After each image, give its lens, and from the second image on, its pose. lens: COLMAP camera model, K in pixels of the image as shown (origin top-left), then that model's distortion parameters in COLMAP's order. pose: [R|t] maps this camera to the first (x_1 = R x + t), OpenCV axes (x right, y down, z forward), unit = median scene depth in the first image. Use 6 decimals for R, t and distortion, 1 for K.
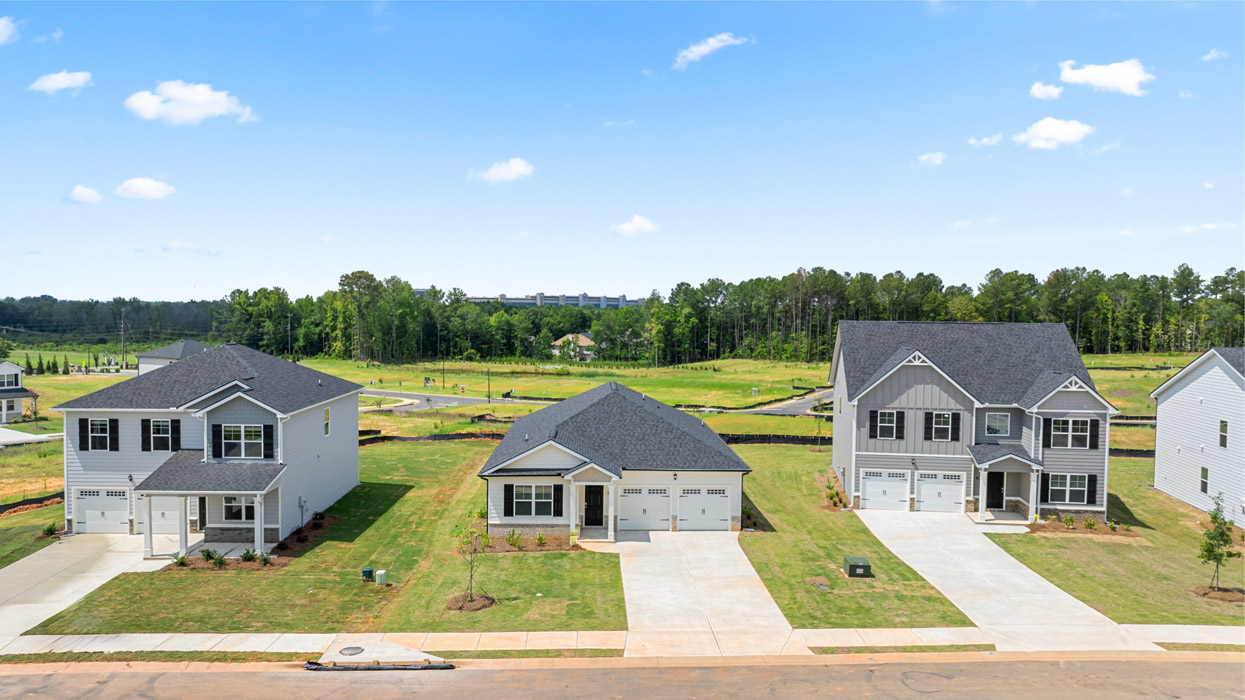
lens RADIAL K [[894.1, 0, 629.6], [0, 894.1, 356.6], [0, 0, 1]] dist [-0.031091, 0.038347]
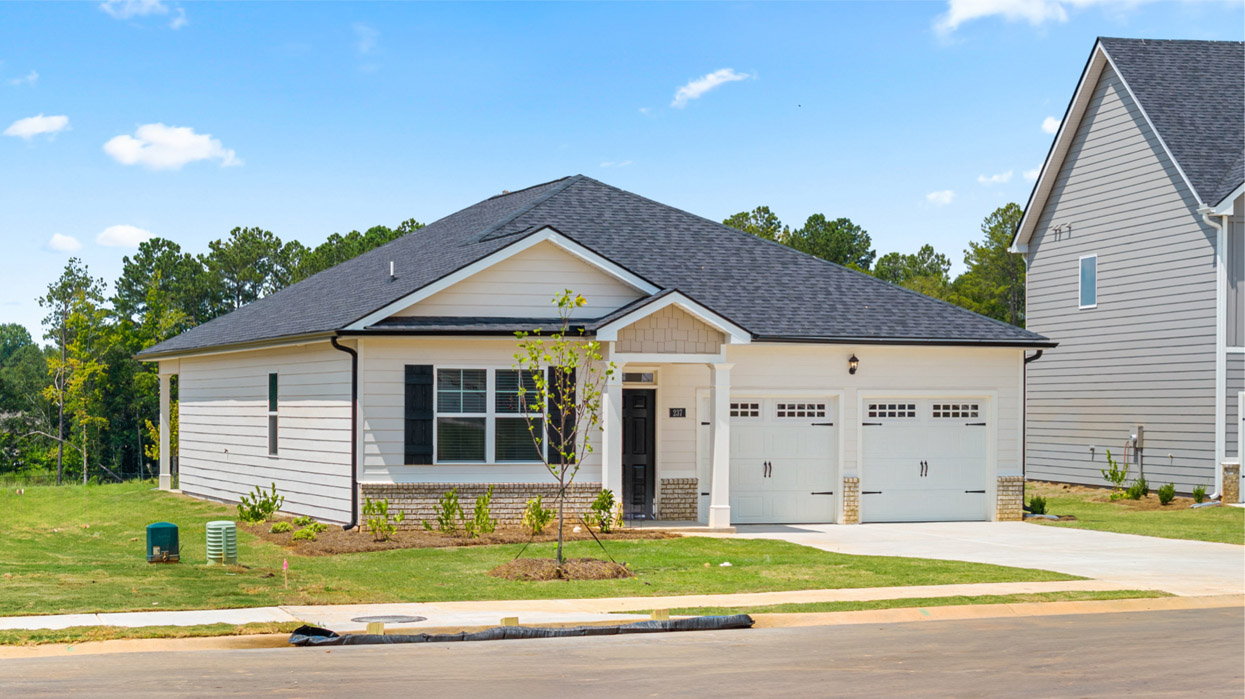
lens RADIAL K [[2579.2, 0, 639.5], [0, 2579.2, 412.1], [0, 0, 1]] dist [-0.121327, 0.000000]
pose [[0.955775, -0.009059, 0.293960, -0.308858], [0.023598, 0.998665, -0.045948, 0.188943], [-0.293151, 0.050853, 0.954713, 0.067276]]
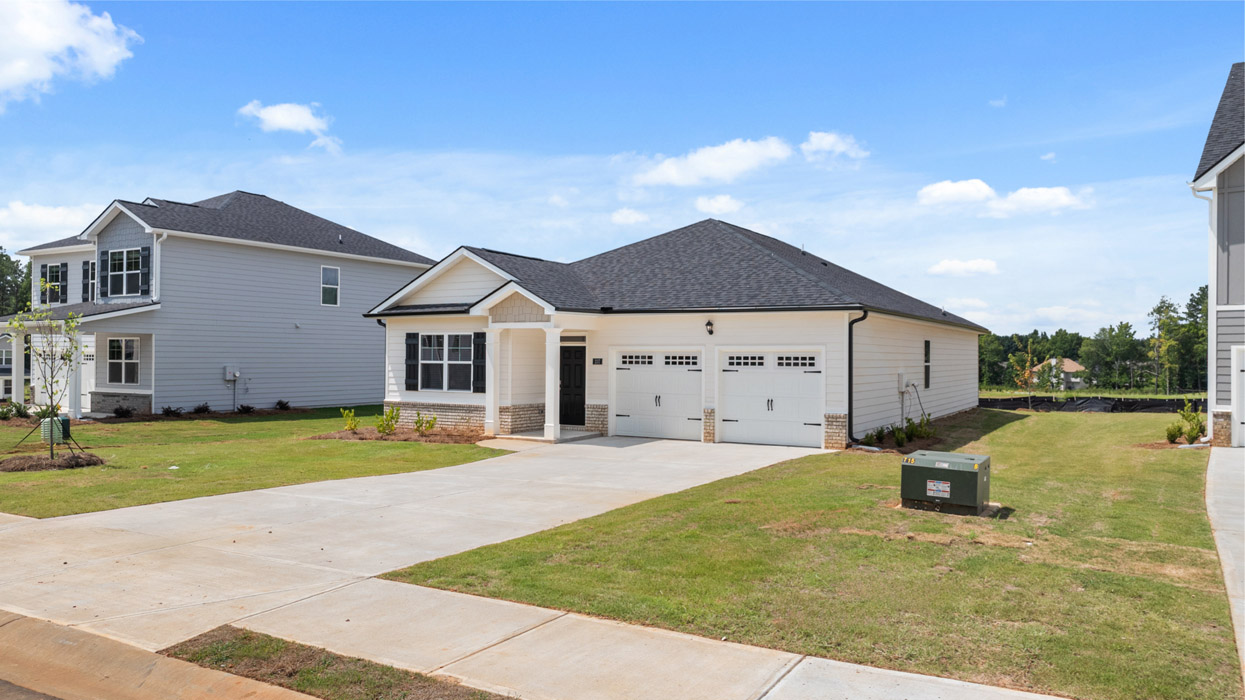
lens RADIAL K [[894.1, 0, 619.9], [0, 894.1, 354.2], [0, 0, 1]] dist [-0.031091, 0.038347]
pose [[0.842343, -0.008190, -0.538879, 0.258925], [-0.024743, 0.998242, -0.053850, 0.168829], [0.538373, 0.058694, 0.840660, 0.545808]]
